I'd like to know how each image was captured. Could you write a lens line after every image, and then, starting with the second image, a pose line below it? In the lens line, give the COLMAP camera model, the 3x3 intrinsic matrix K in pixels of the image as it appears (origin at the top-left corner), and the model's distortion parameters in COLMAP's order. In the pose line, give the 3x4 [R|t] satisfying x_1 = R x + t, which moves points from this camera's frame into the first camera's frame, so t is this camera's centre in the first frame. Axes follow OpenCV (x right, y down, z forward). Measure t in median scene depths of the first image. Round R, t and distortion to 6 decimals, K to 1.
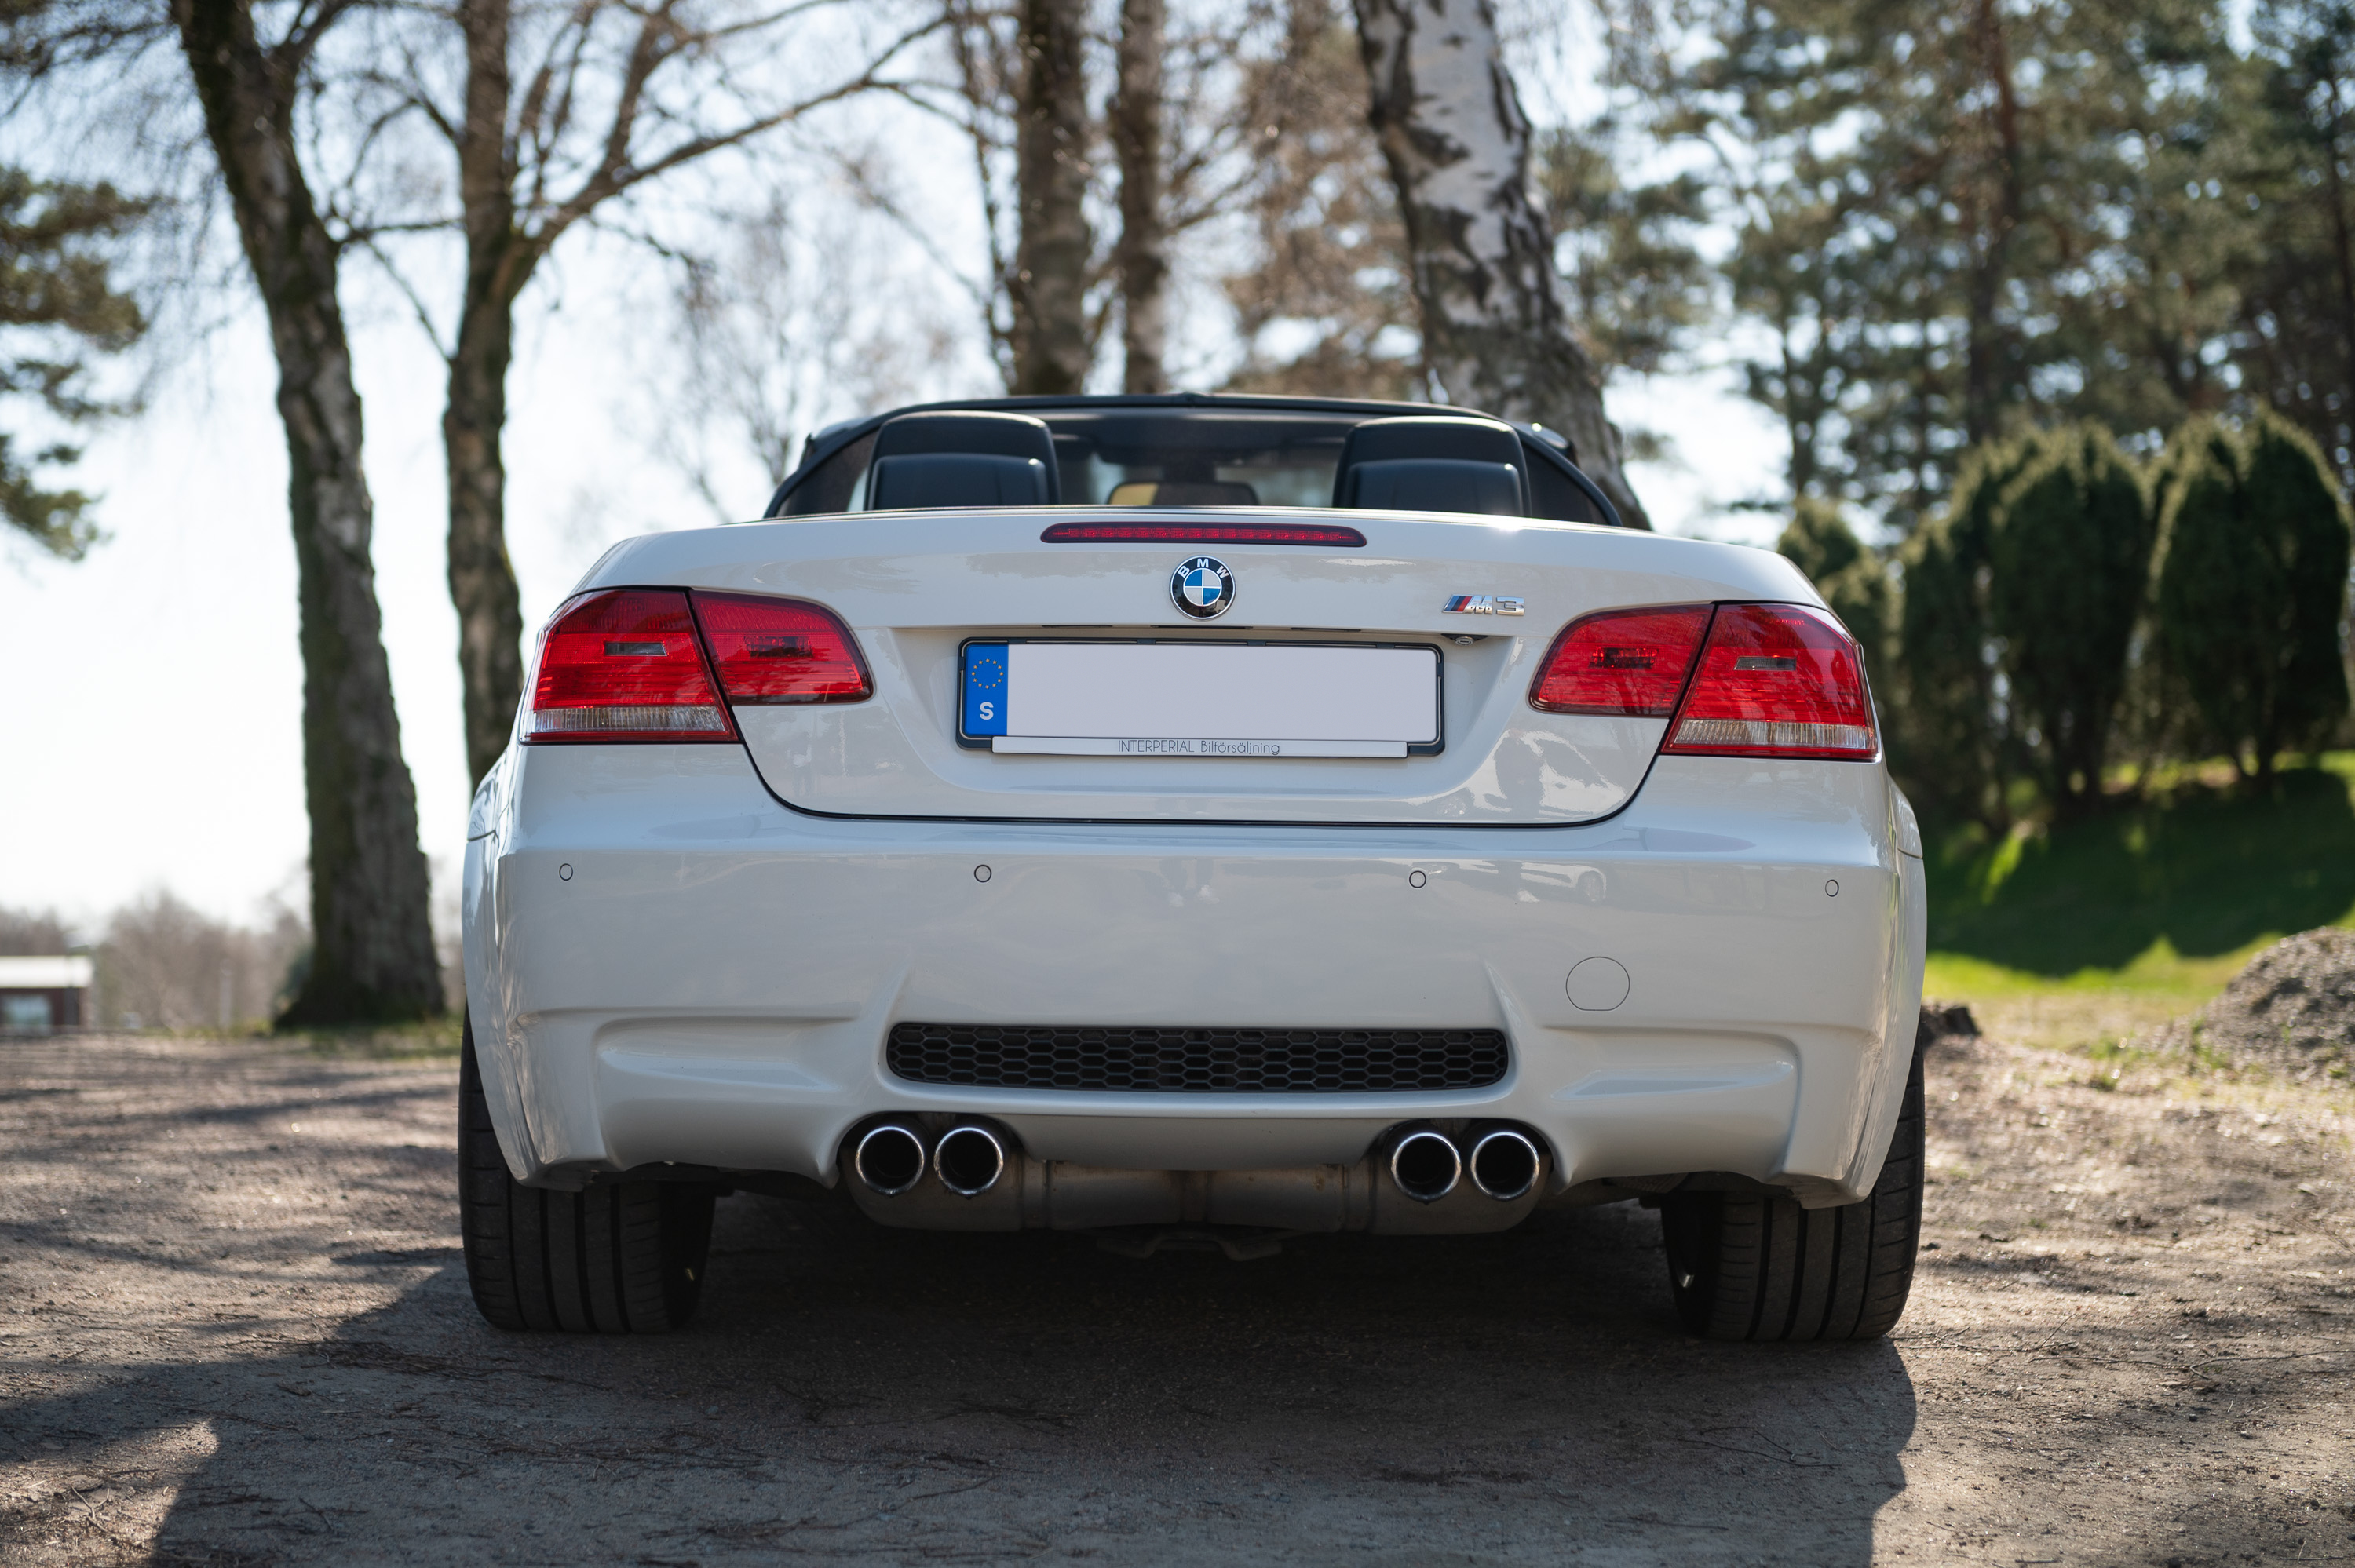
lens RADIAL K [[4637.9, 0, 1177.4], [0, 4637.9, 784.7], [0, 0, 1]] dist [0.005534, 0.000000]
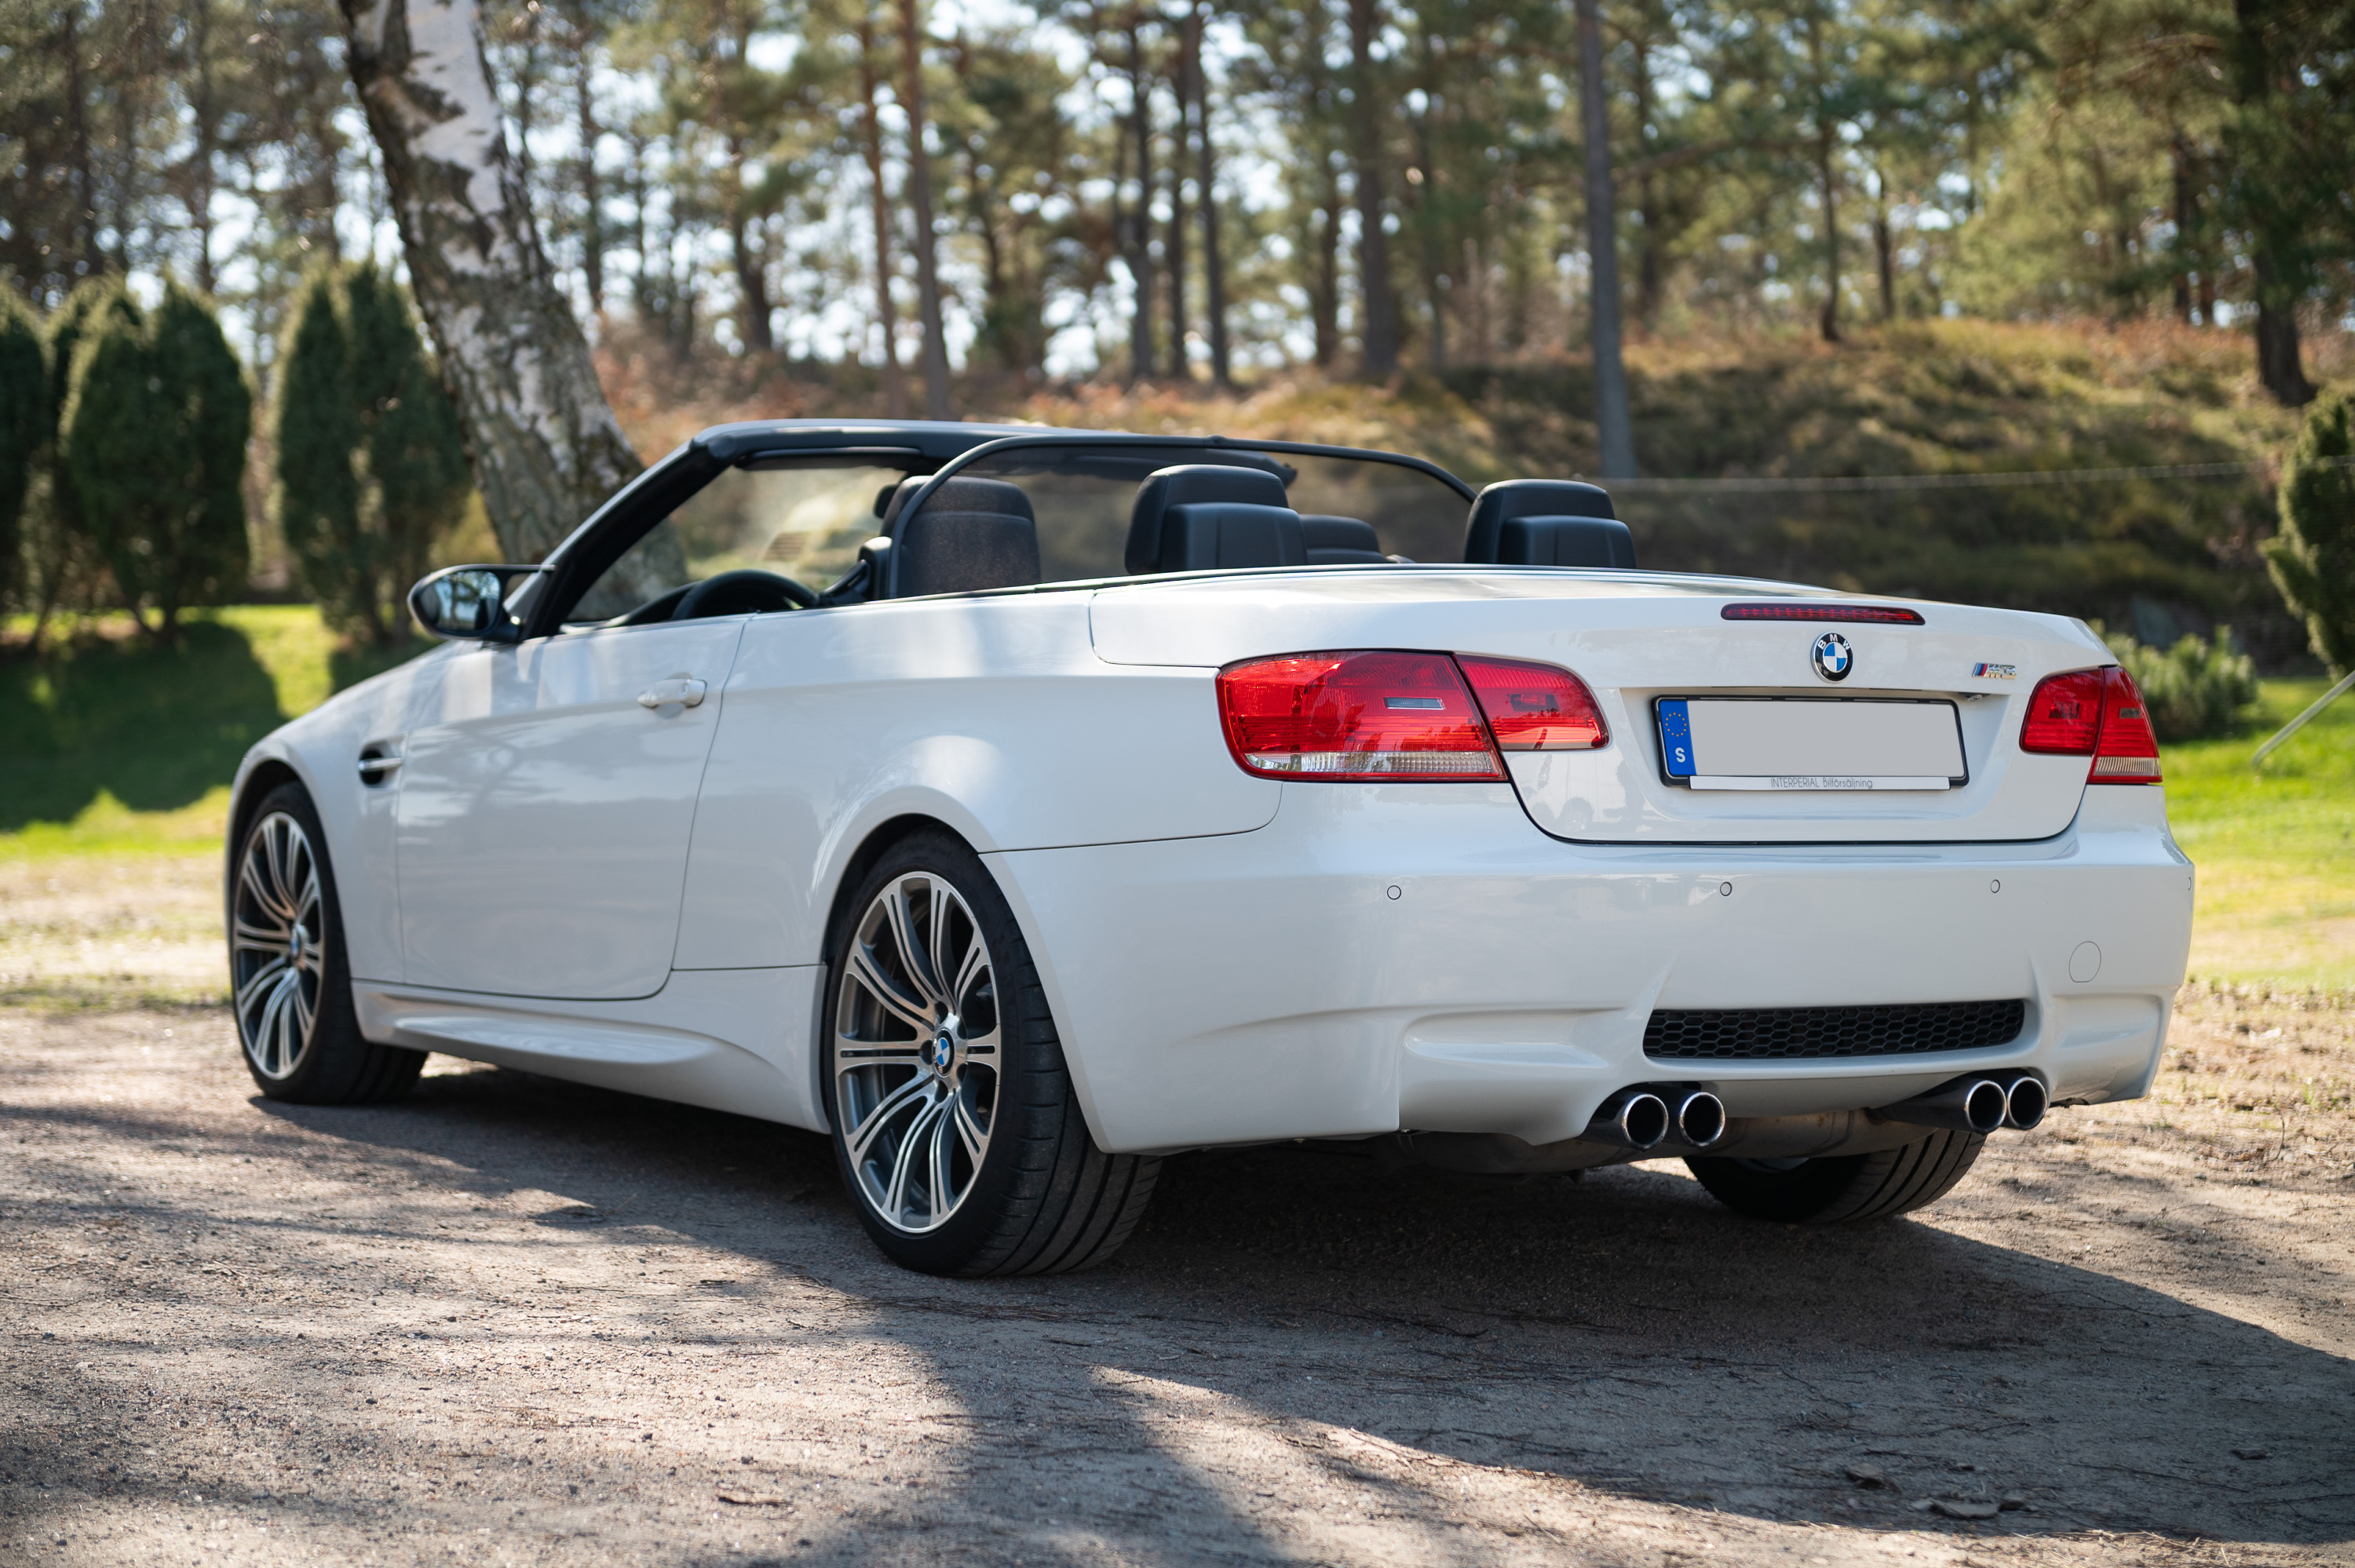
lens RADIAL K [[4637.9, 0, 1178.7], [0, 4637.9, 783.4], [0, 0, 1]] dist [0.005534, 0.000000]
pose [[0.863921, -0.009547, 0.503536, -0.334148], [-0.009359, 0.999343, 0.035005, -0.021622], [-0.503540, -0.034954, 0.863265, -0.000263]]
